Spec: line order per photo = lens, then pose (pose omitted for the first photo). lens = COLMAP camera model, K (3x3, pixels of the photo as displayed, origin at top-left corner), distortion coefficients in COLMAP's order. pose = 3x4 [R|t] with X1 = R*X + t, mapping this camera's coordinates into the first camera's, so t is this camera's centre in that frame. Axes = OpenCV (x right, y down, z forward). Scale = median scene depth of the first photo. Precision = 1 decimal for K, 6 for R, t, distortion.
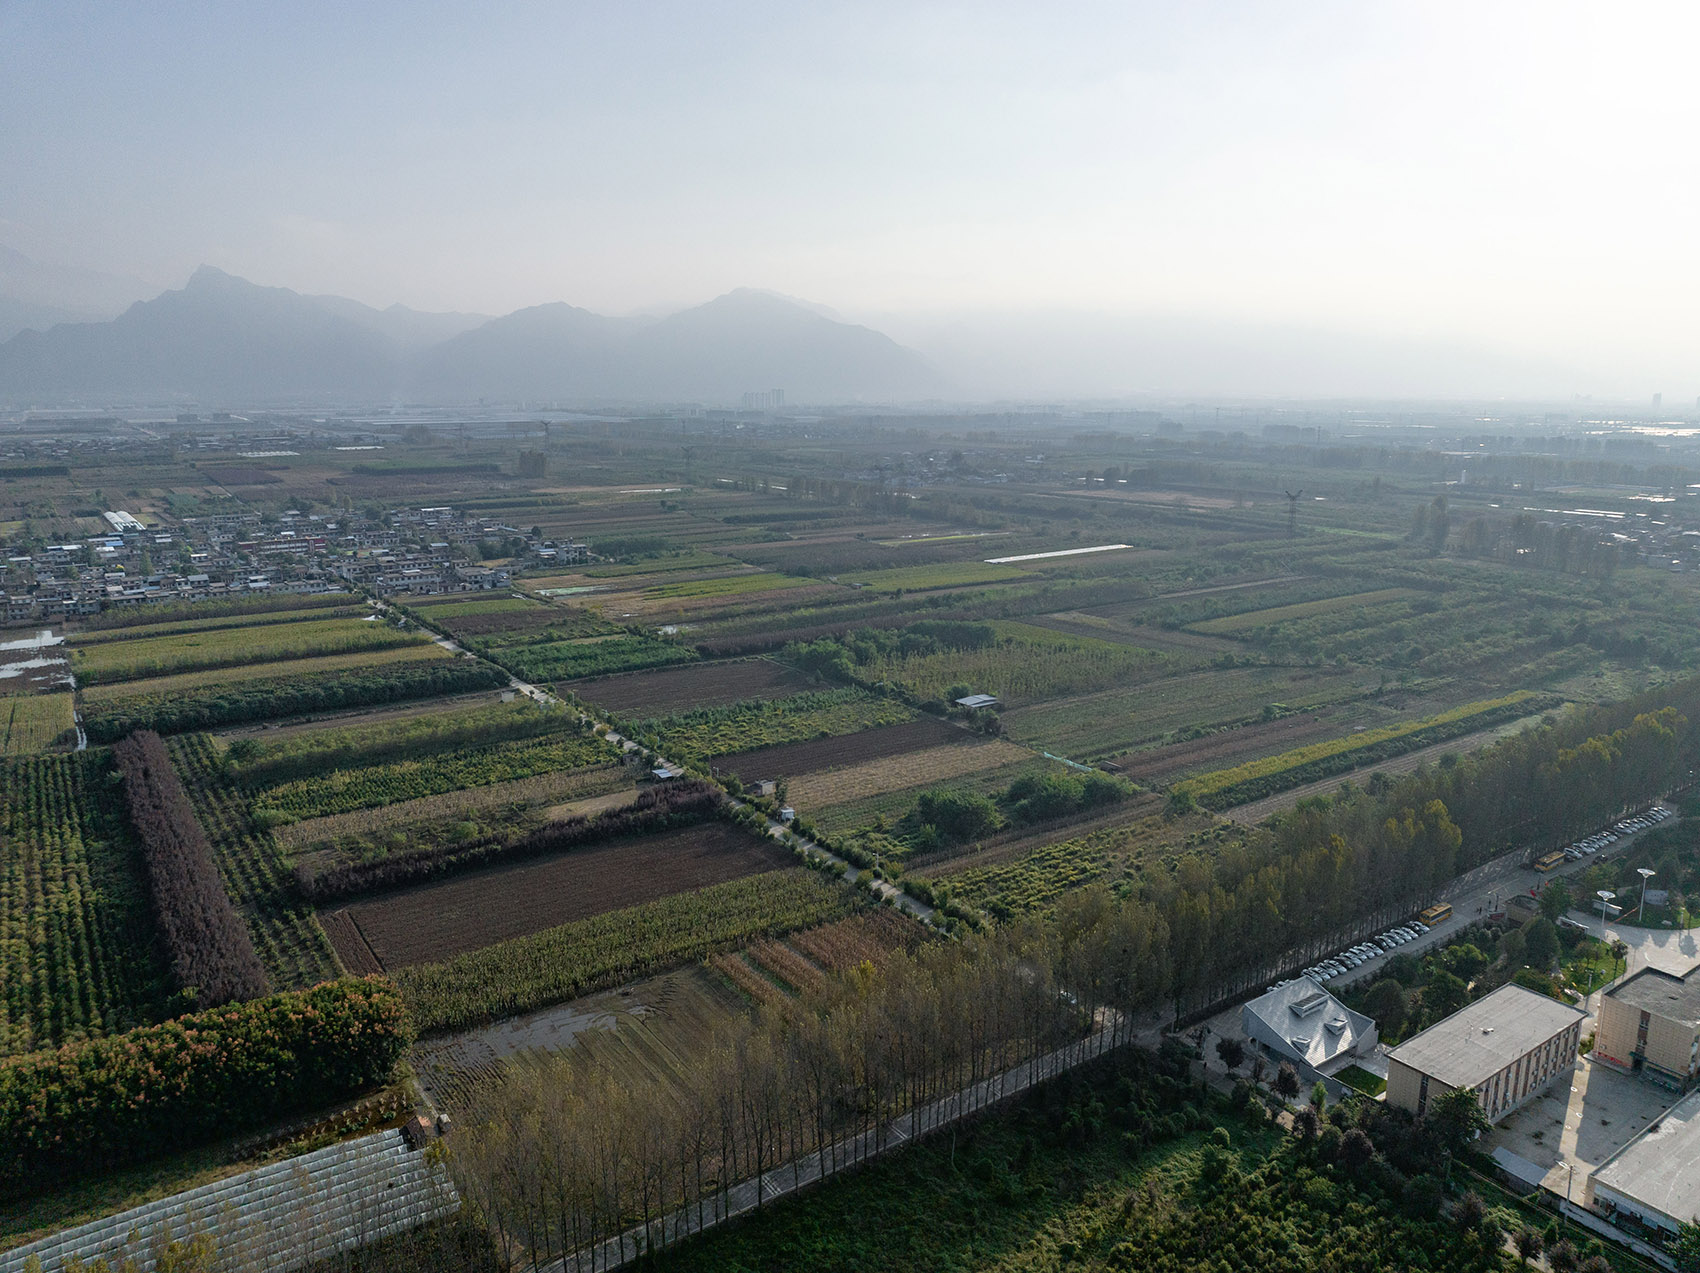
lens RADIAL K [[1191.8, 0, 850.0], [0, 1191.8, 636.5], [0, 0, 1]] dist [-0.069947, 0.048610]
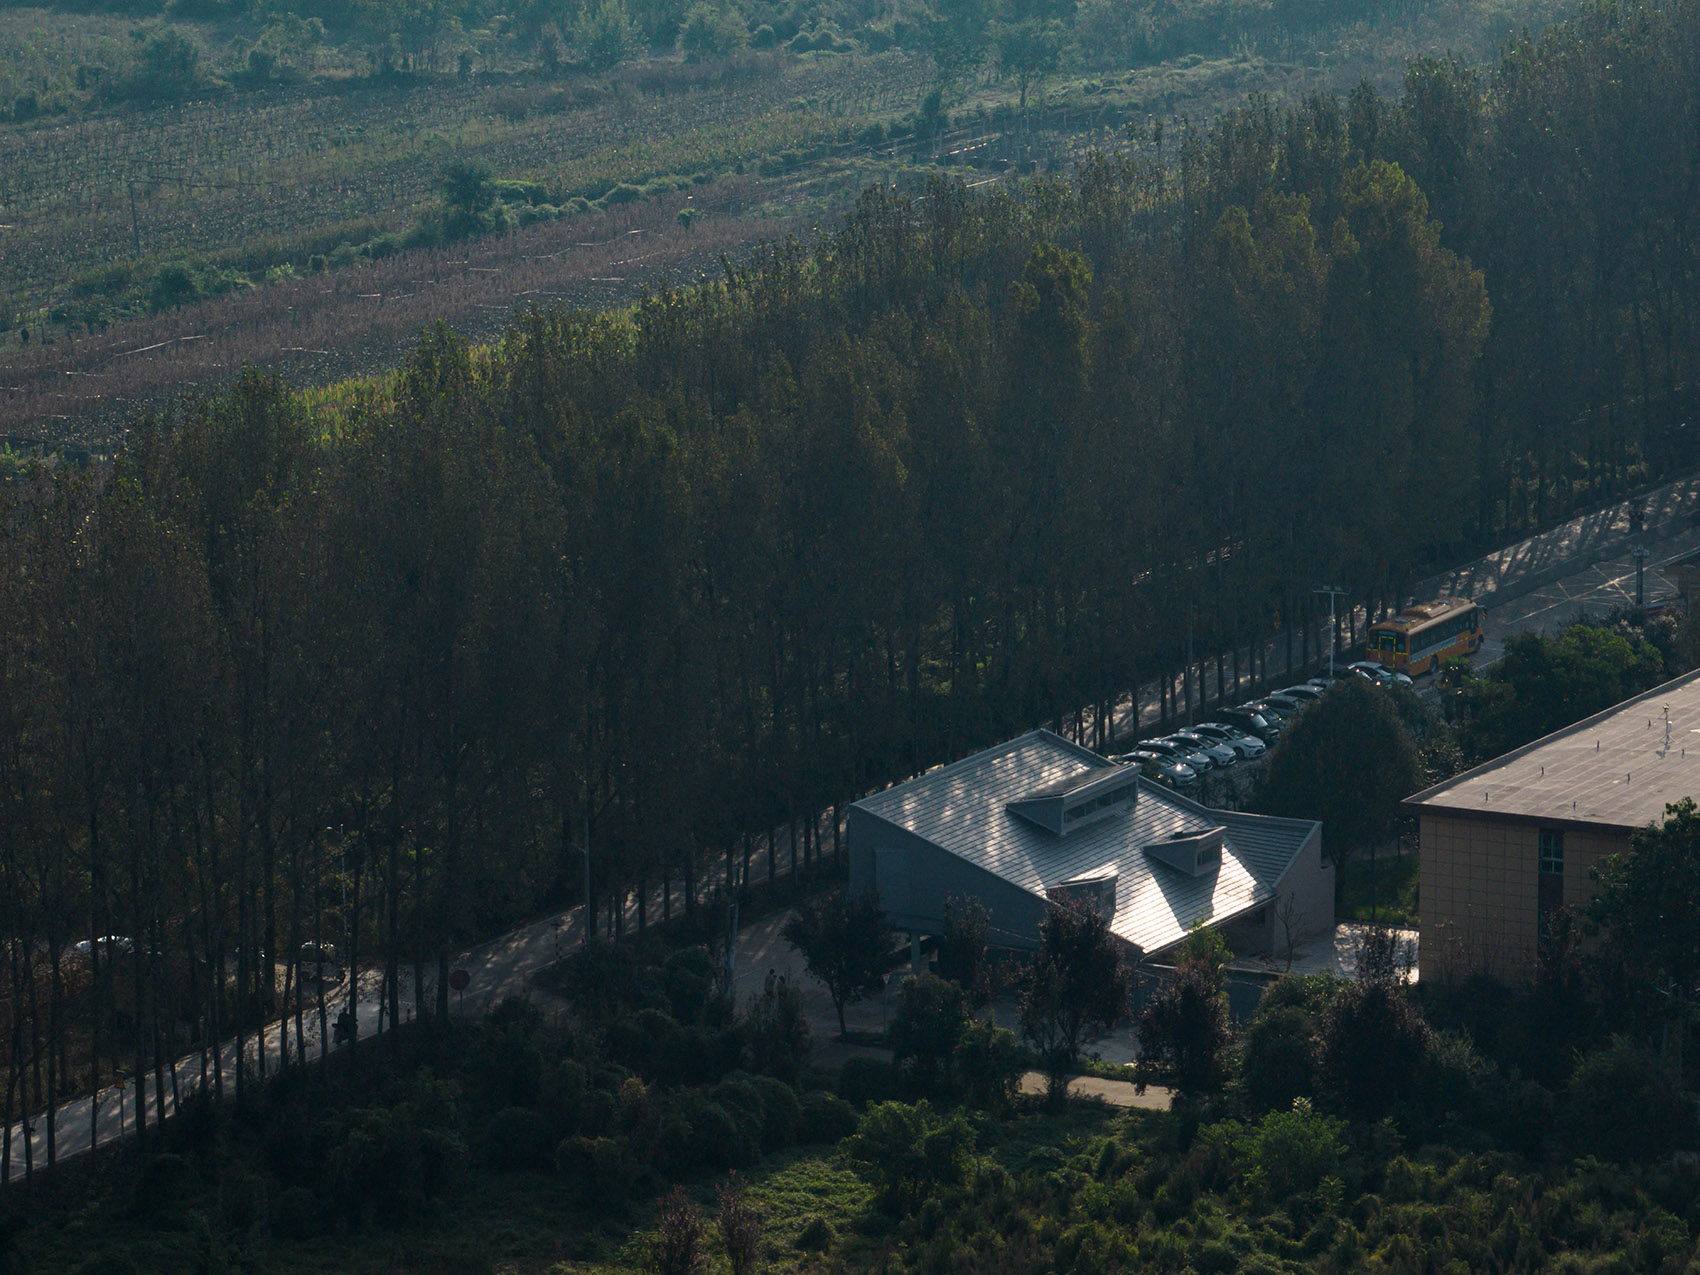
lens RADIAL K [[8015.3, 0, 850.0], [0, 8015.3, 637.5], [0, 0, 1]] dist [-0.120092, -0.976610]
pose [[0.891584, -0.079344, 0.445851, -0.350519], [0.079680, 0.996657, 0.018027, 0.204122], [-0.445791, 0.019453, 0.894926, -0.436778]]
